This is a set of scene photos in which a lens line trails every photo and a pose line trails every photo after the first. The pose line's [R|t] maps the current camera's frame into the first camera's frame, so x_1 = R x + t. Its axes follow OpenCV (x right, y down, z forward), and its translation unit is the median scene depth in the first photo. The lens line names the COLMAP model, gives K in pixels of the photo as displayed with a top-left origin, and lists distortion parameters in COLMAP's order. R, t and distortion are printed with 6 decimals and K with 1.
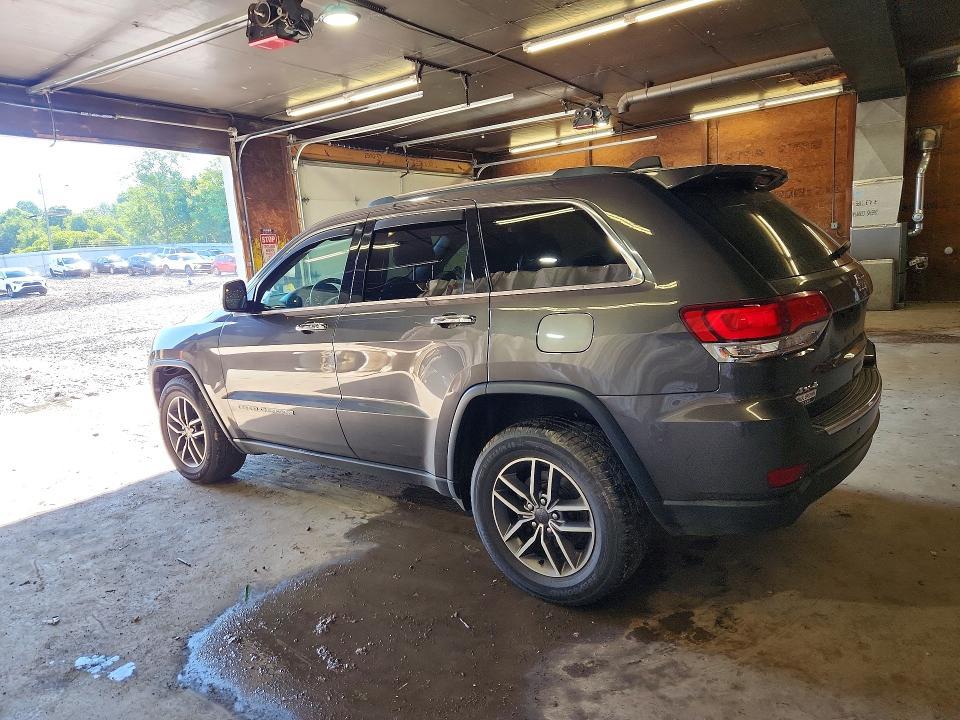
lens RADIAL K [[638.9, 0, 481.5], [0, 638.9, 359.1], [0, 0, 1]] dist [0.032732, 0.000608]
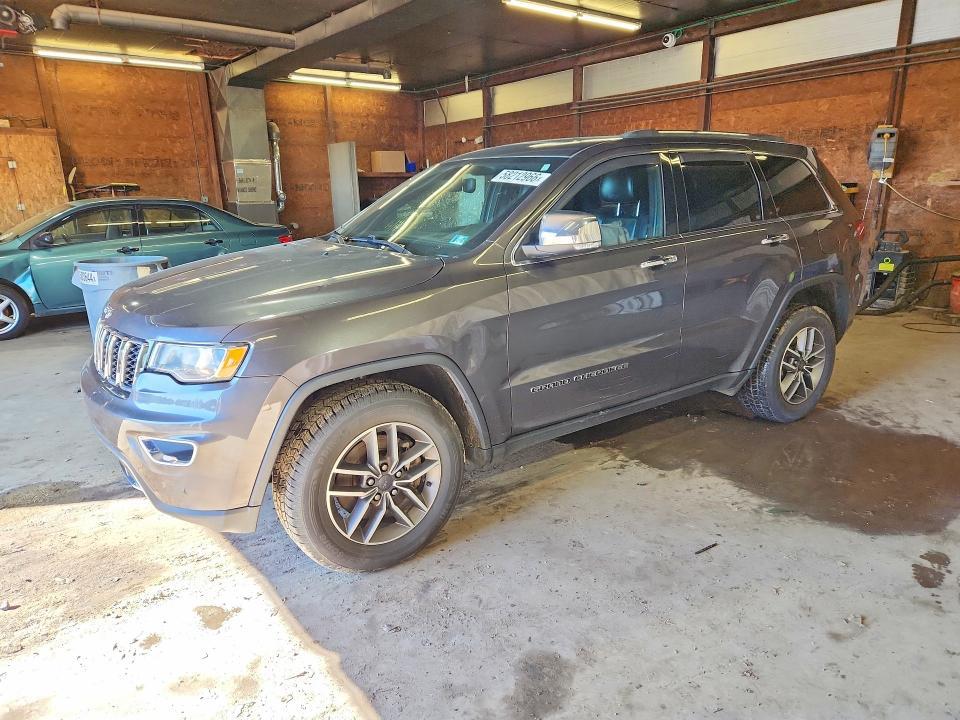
lens RADIAL K [[638.9, 0, 482.1], [0, 638.9, 359.9], [0, 0, 1]] dist [0.032732, 0.000608]
pose [[0.304645, -0.179778, 0.935345, -0.744626], [0.155743, 0.978210, 0.137291, -0.050589], [-0.939646, 0.103849, 0.326006, 0.558354]]
